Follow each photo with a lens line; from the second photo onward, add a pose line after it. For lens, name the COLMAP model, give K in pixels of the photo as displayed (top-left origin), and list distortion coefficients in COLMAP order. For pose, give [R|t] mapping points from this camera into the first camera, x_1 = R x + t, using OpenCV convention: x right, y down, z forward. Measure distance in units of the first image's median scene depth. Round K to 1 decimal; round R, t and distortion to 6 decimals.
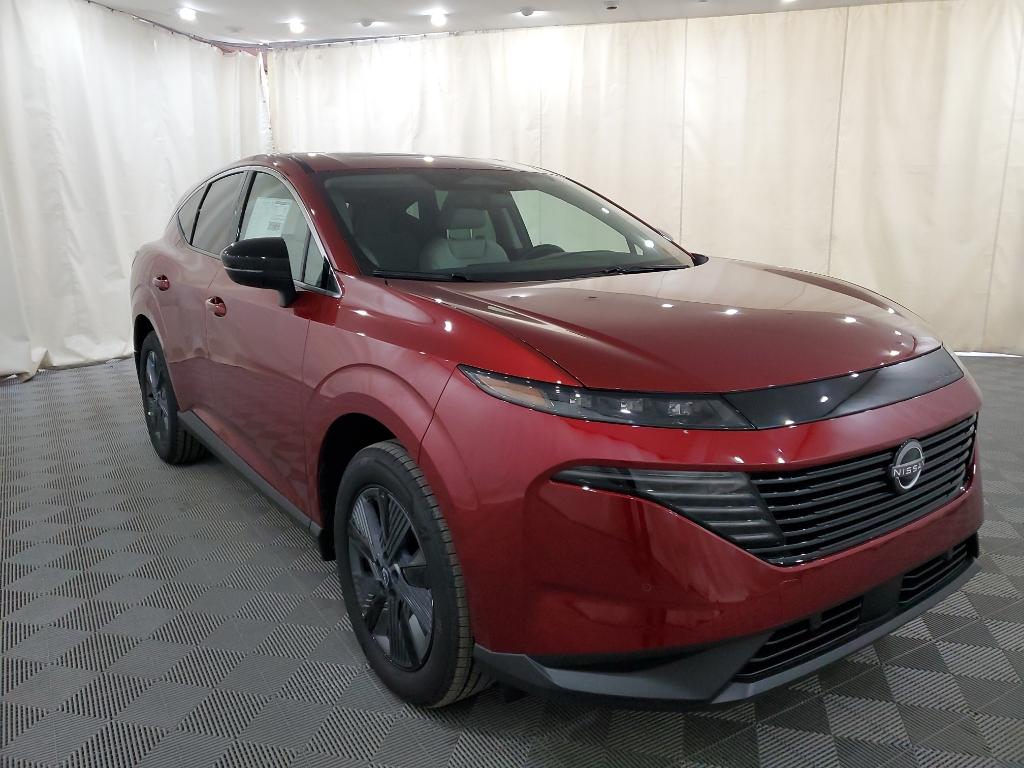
lens RADIAL K [[792.6, 0, 505.8], [0, 792.6, 377.5], [0, 0, 1]] dist [0.025589, 0.010352]
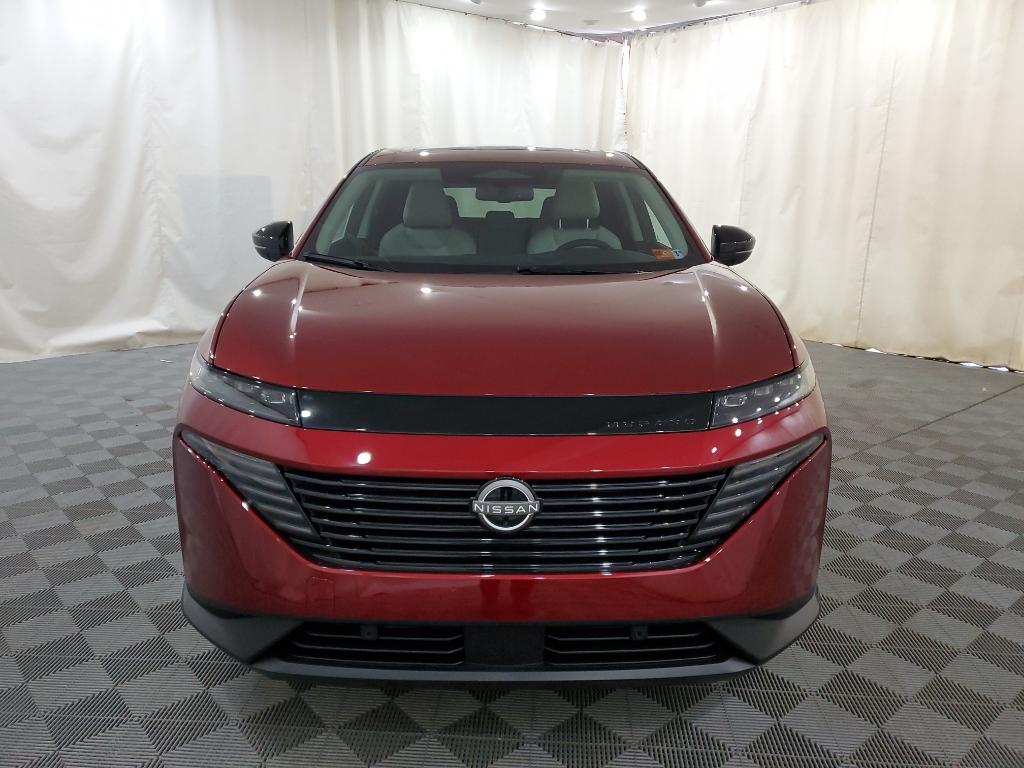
lens RADIAL K [[792.6, 0, 505.8], [0, 792.6, 377.5], [0, 0, 1]] dist [0.025589, 0.010352]
pose [[0.819966, 0.154713, -0.551107, 0.238012], [-0.140169, 0.987739, 0.068737, -0.023407], [0.554984, 0.020886, 0.831598, 0.059439]]
